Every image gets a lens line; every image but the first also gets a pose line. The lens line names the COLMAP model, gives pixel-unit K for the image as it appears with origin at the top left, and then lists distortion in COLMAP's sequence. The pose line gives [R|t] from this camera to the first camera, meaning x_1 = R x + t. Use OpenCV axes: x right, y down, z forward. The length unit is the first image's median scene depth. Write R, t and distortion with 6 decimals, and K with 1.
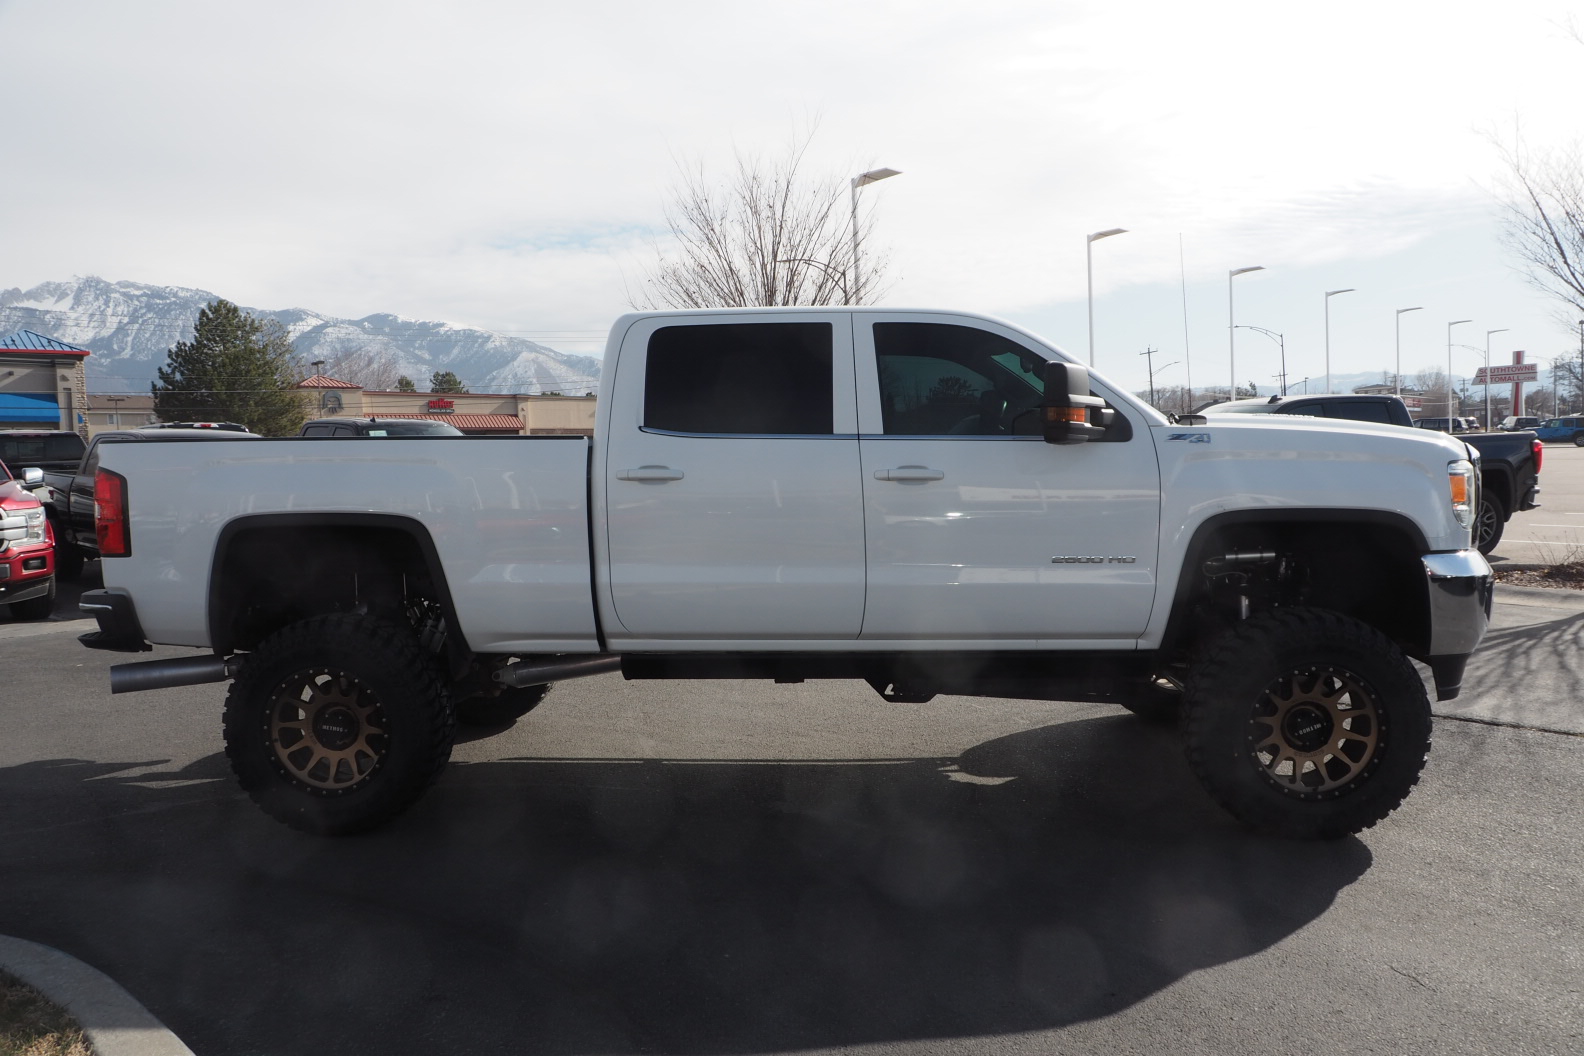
lens RADIAL K [[1130.5, 0, 792.0], [0, 1130.5, 528.0], [0, 0, 1]] dist [-0.024212, 0.006242]
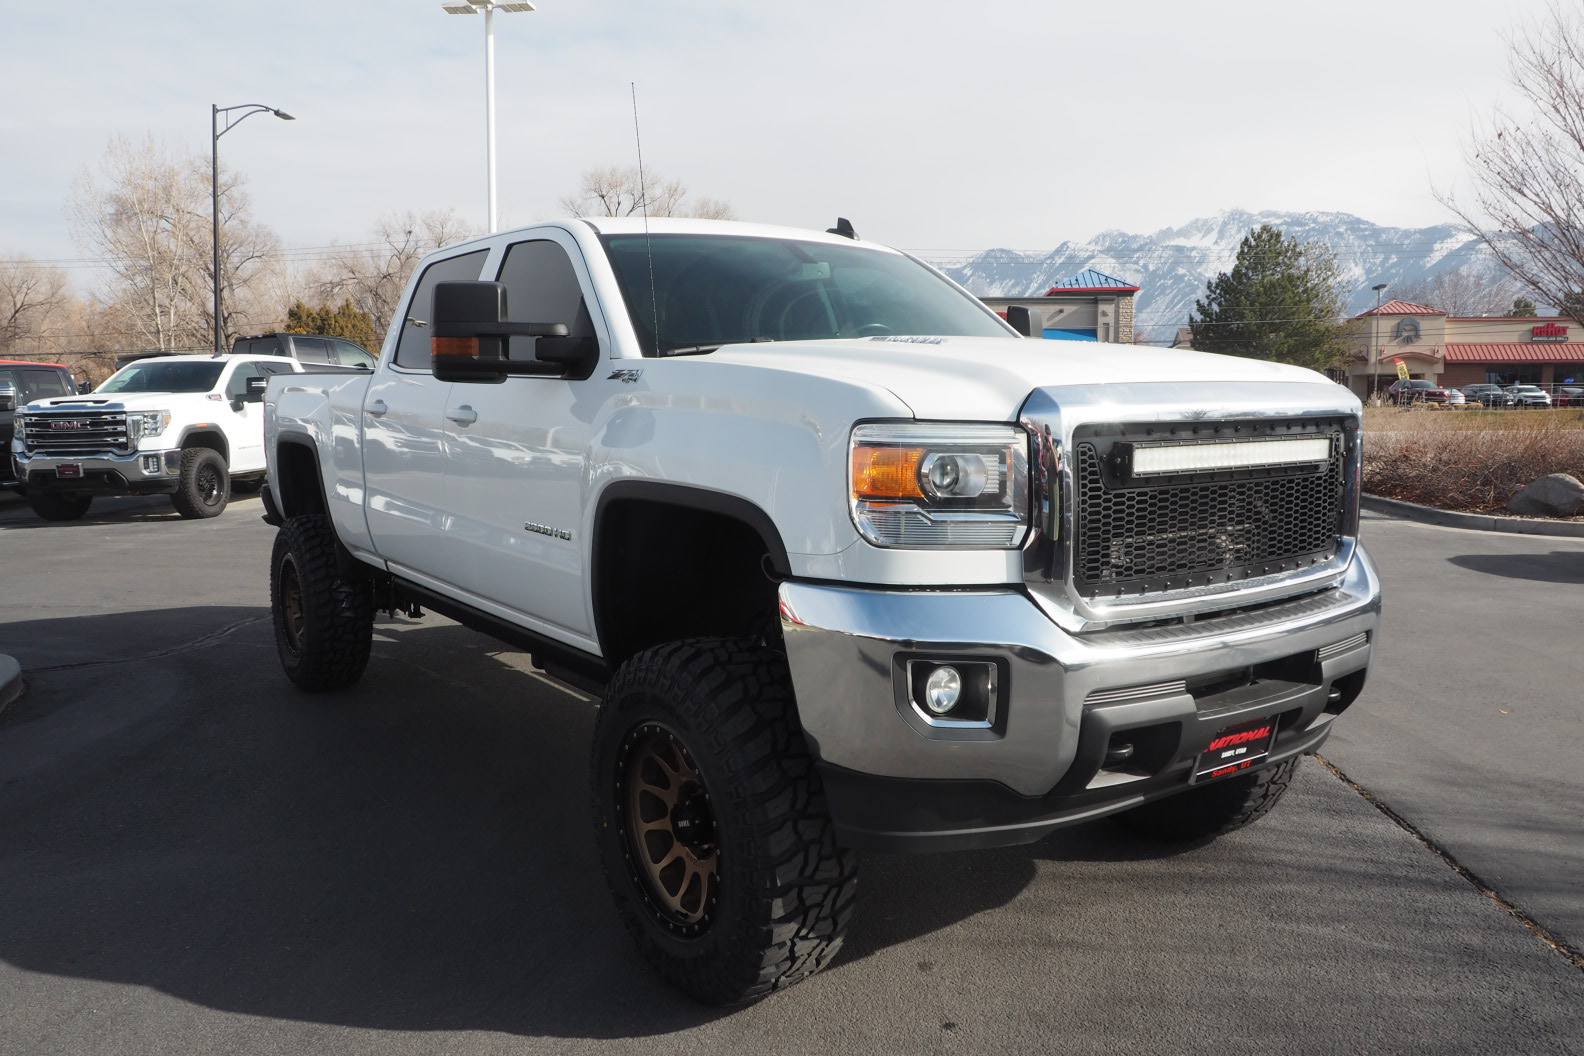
lens RADIAL K [[1241.8, 0, 829.9], [0, 1241.8, 520.5], [0, 0, 1]] dist [-0.022130, 0.005306]
pose [[0.623628, 0.094121, -0.776034, 0.096612], [-0.062612, 0.995550, 0.070429, -0.004844], [0.779210, 0.004668, 0.626746, 0.055818]]
